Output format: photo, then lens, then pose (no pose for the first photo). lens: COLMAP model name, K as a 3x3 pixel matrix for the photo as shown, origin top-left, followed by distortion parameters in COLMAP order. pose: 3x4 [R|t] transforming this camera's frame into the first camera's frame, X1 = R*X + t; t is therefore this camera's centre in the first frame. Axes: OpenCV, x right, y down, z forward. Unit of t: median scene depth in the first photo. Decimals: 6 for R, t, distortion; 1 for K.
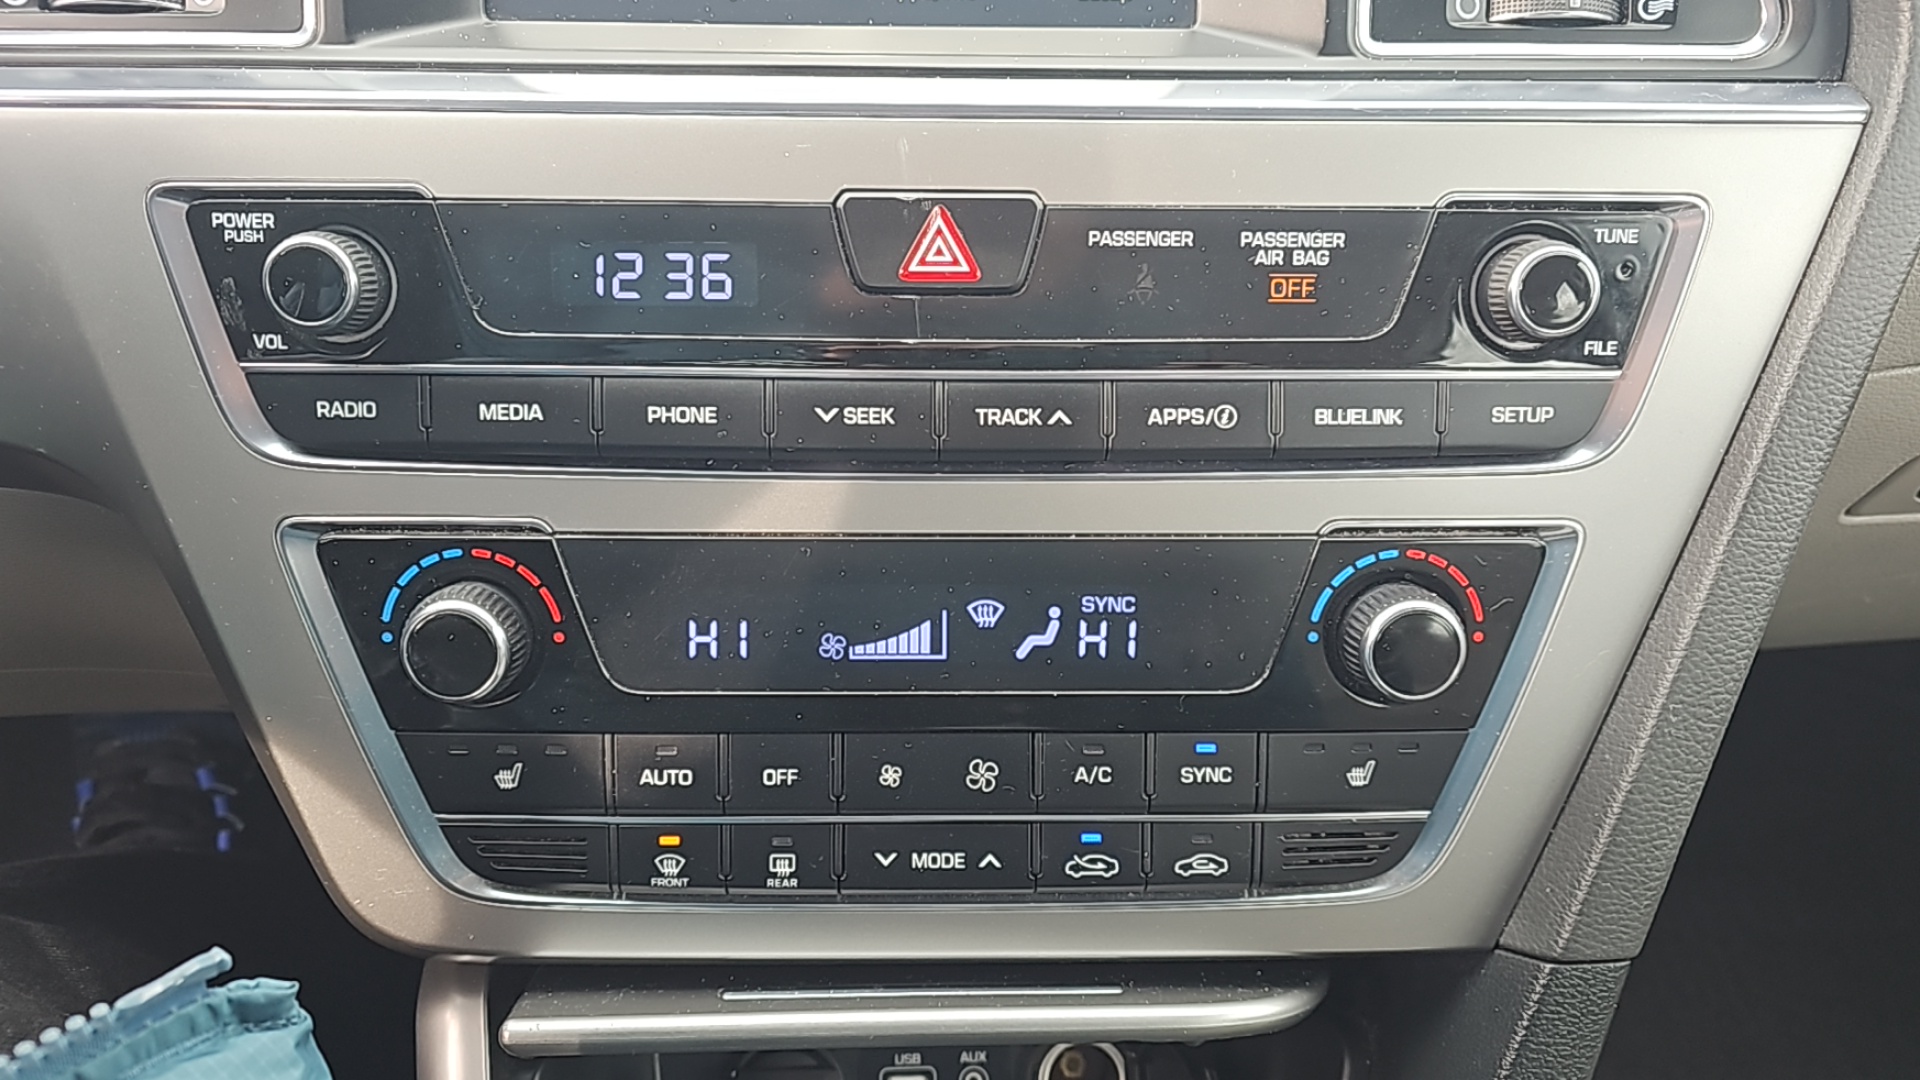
lens RADIAL K [[1376.5, 0, 972.7], [0, 1376.5, 551.1], [0, 0, 1]] dist [0.079158, -0.113271]
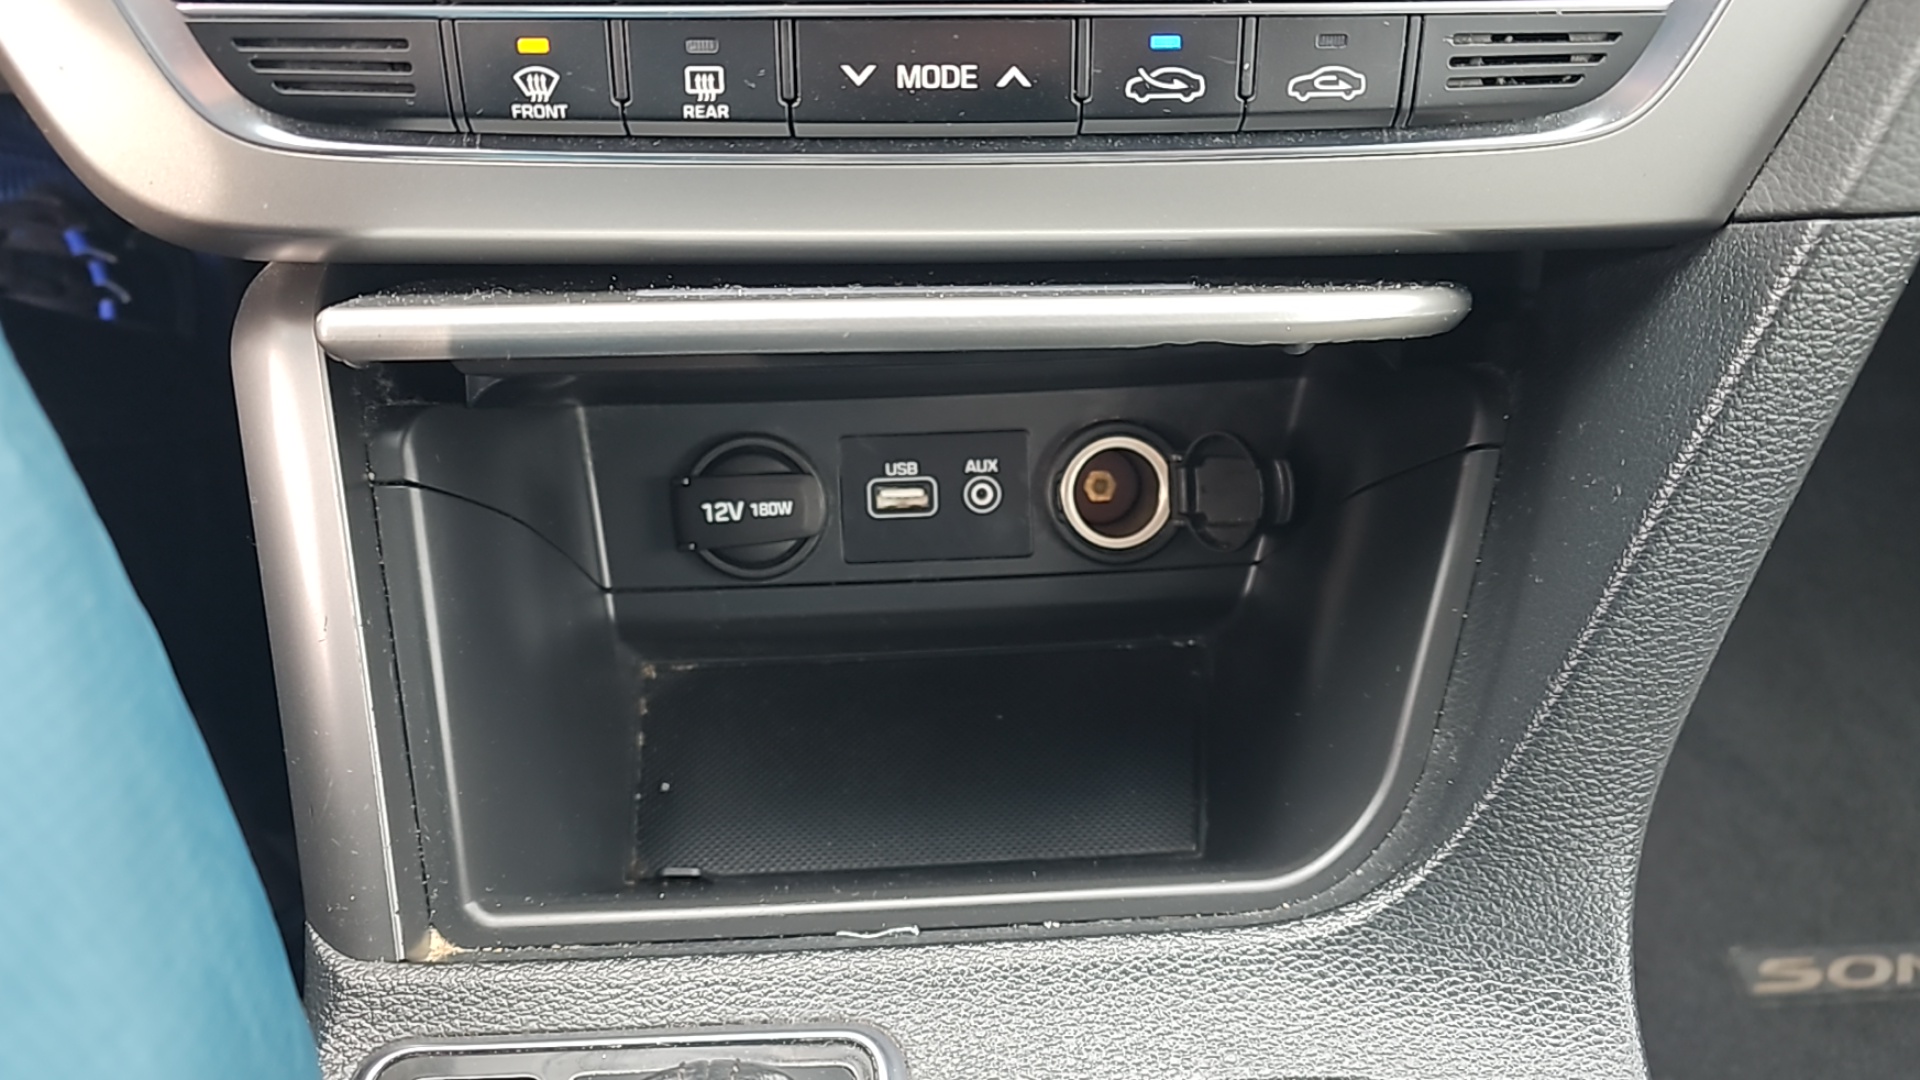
lens RADIAL K [[1374.6, 0, 975.0], [0, 1374.6, 533.1], [0, 0, 1]] dist [0.077283, -0.065560]
pose [[0.999970, -0.005321, 0.005607, -0.011336], [0.003617, 0.963120, 0.269048, 0.255845], [-0.006832, -0.269020, 0.963110, 0.291064]]
